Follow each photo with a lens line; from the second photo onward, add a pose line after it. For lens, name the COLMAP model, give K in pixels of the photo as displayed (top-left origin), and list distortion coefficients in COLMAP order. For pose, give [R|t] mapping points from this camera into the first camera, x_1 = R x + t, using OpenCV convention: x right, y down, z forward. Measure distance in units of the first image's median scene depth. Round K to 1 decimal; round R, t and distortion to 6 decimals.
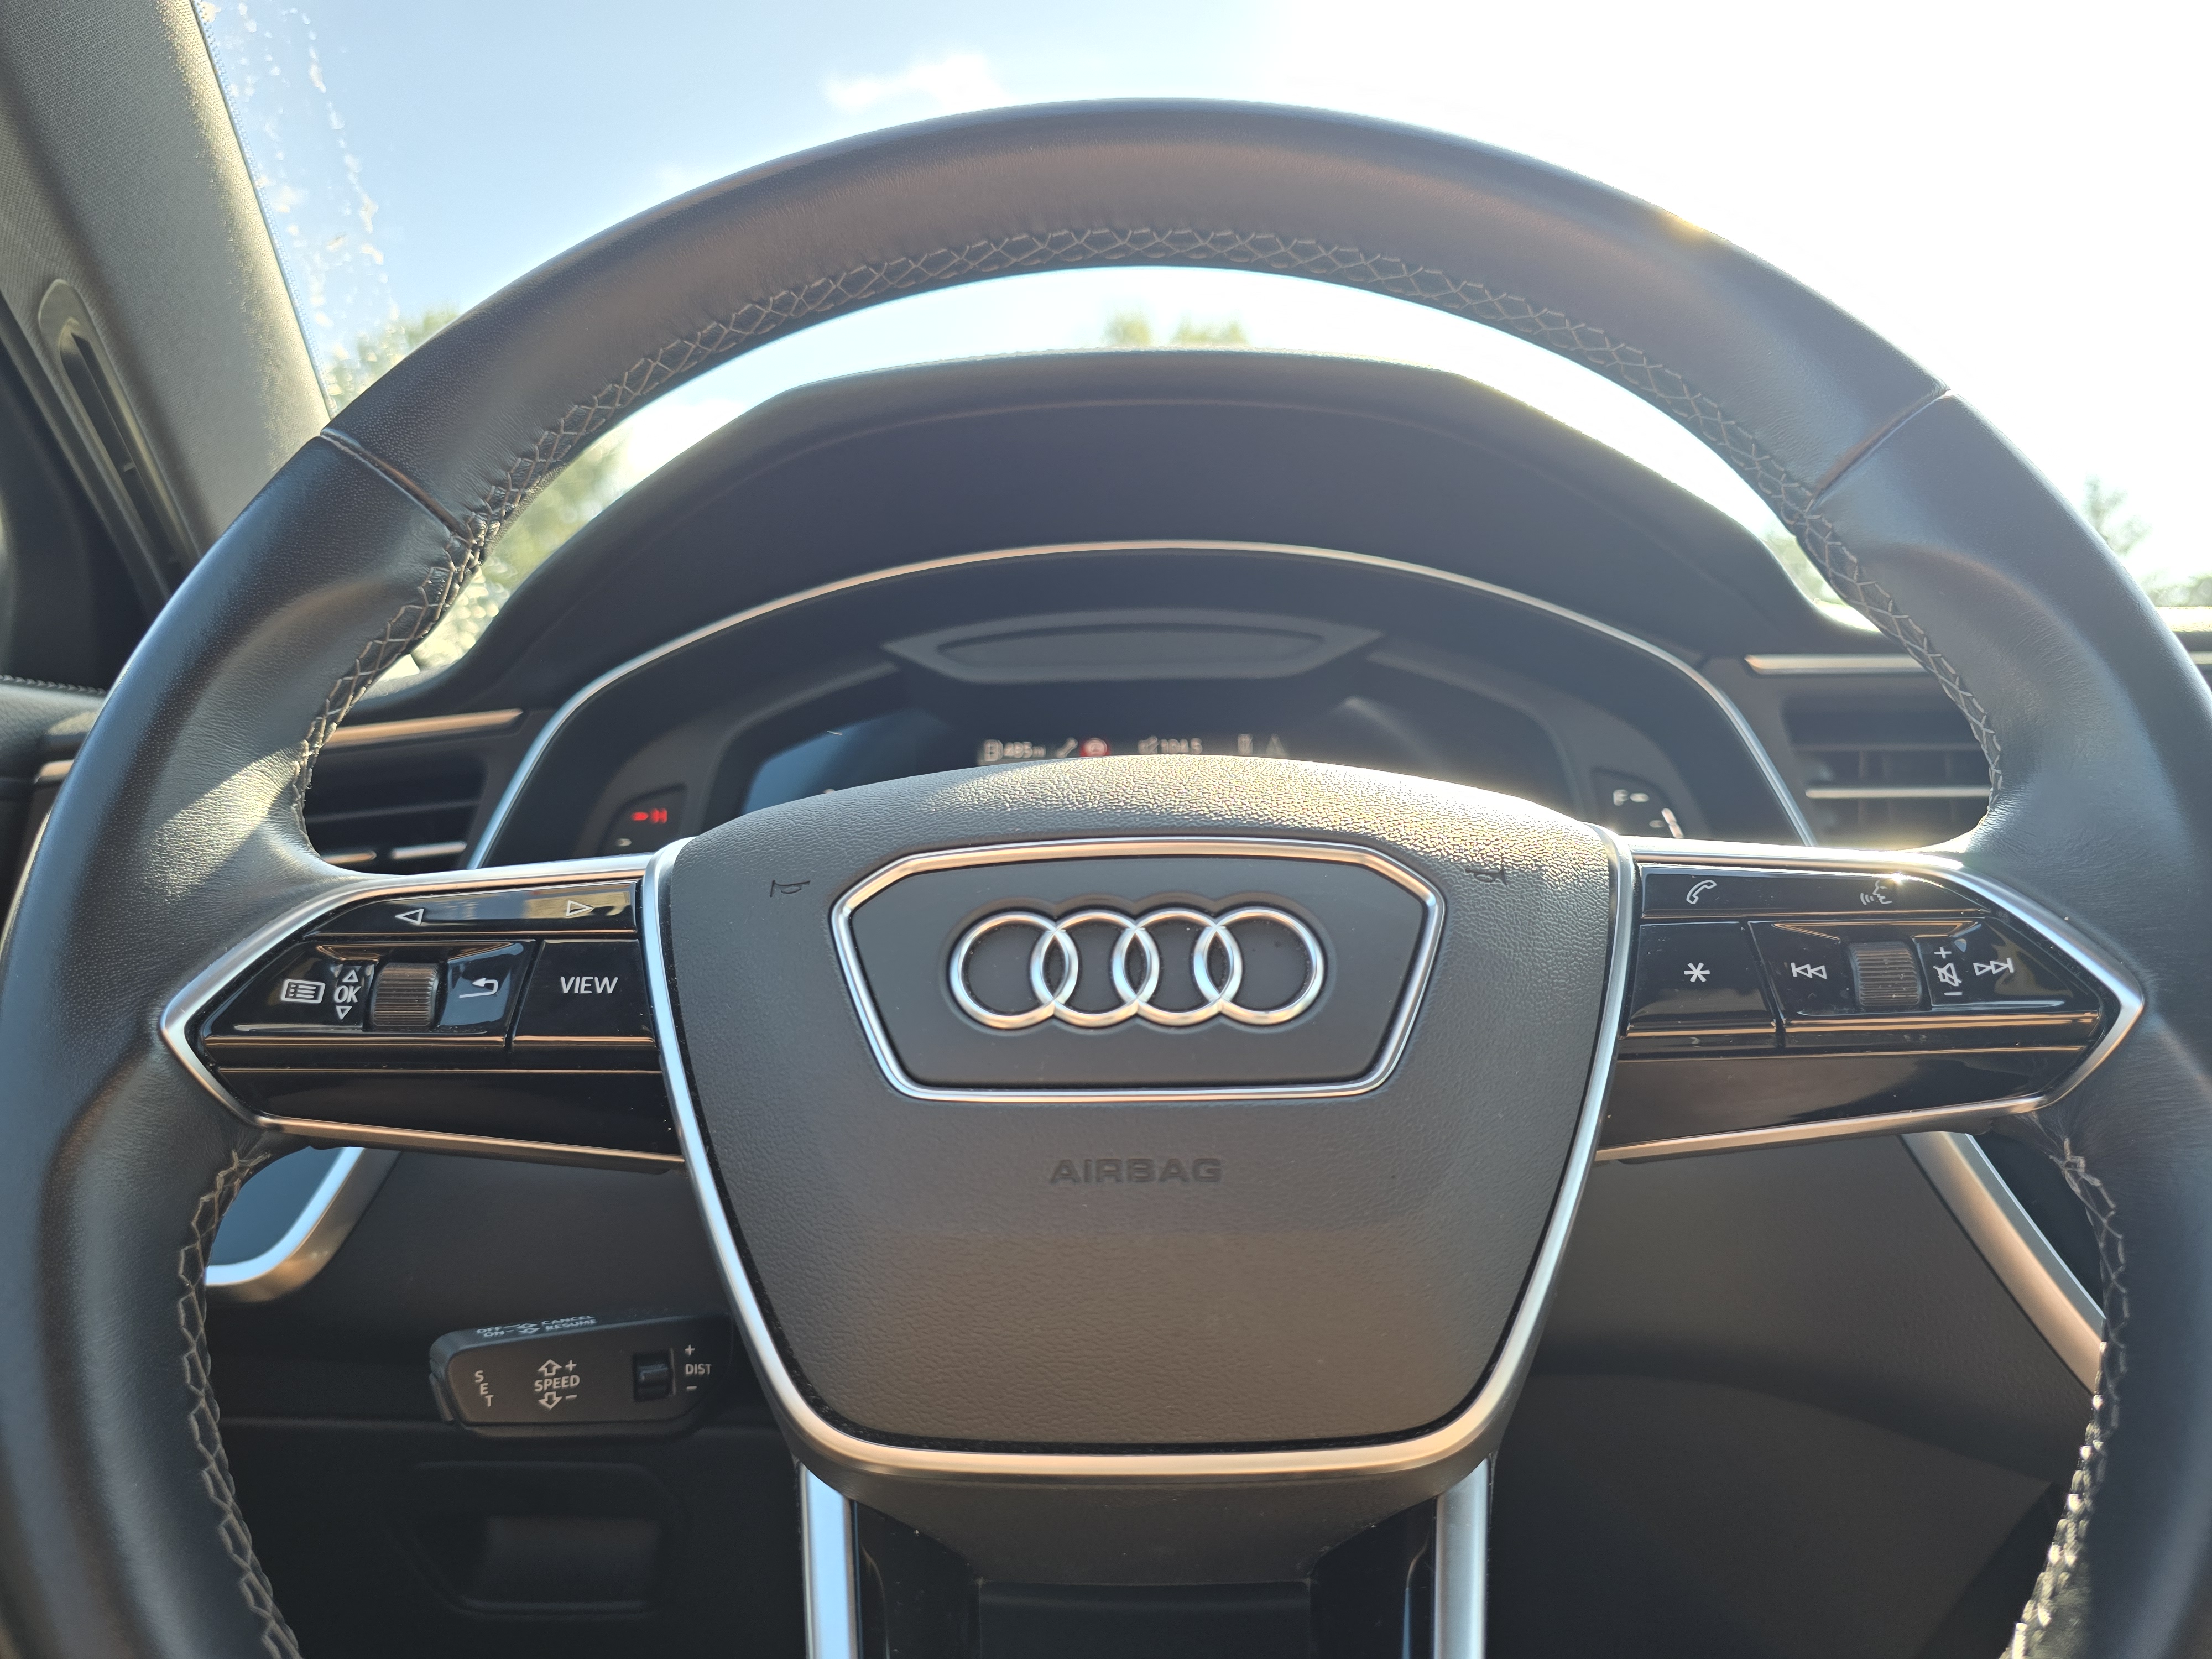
lens RADIAL K [[1496.4, 0, 1102.6], [0, 1496.4, 858.9], [0, 0, 1]] dist [0.086307, -0.100899]
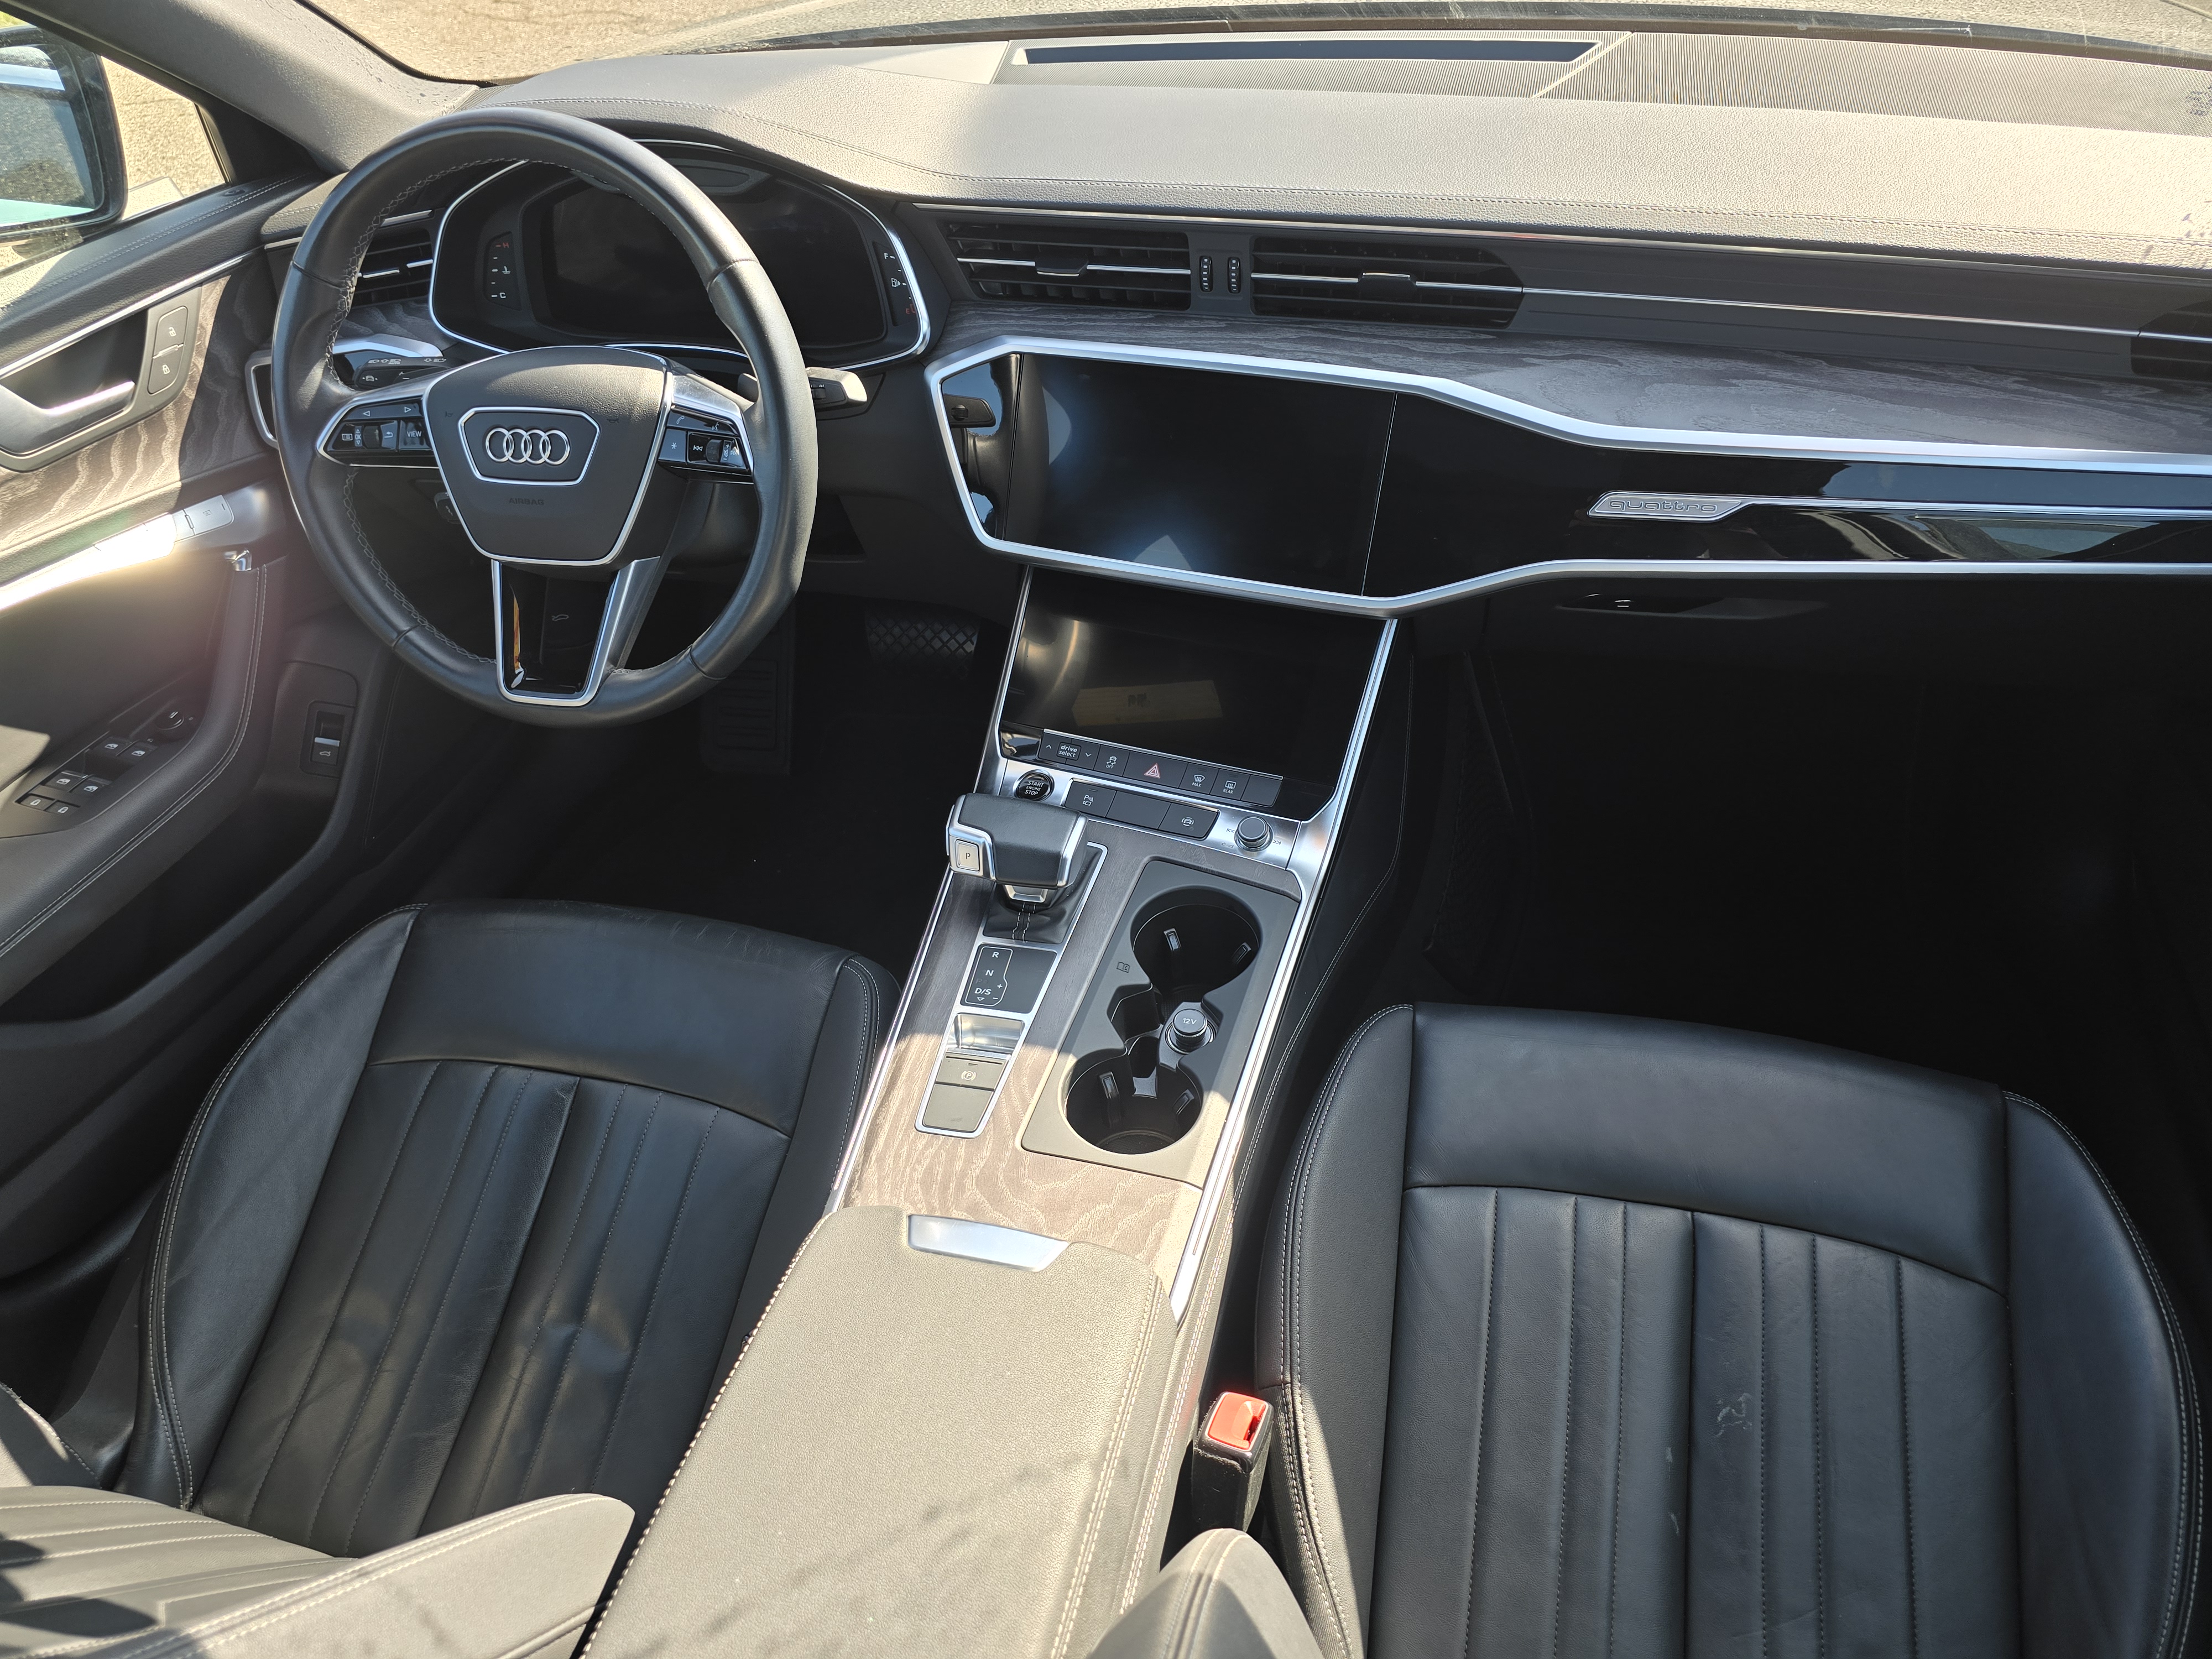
lens RADIAL K [[1496.4, 0, 1102.6], [0, 1496.4, 858.9], [0, 0, 1]] dist [0.086307, -0.100899]
pose [[0.972739, 0.093685, -0.212135, 2.384355], [0.070309, 0.752563, 0.654756, -1.577550], [0.220986, -0.651822, 0.725460, -2.214864]]
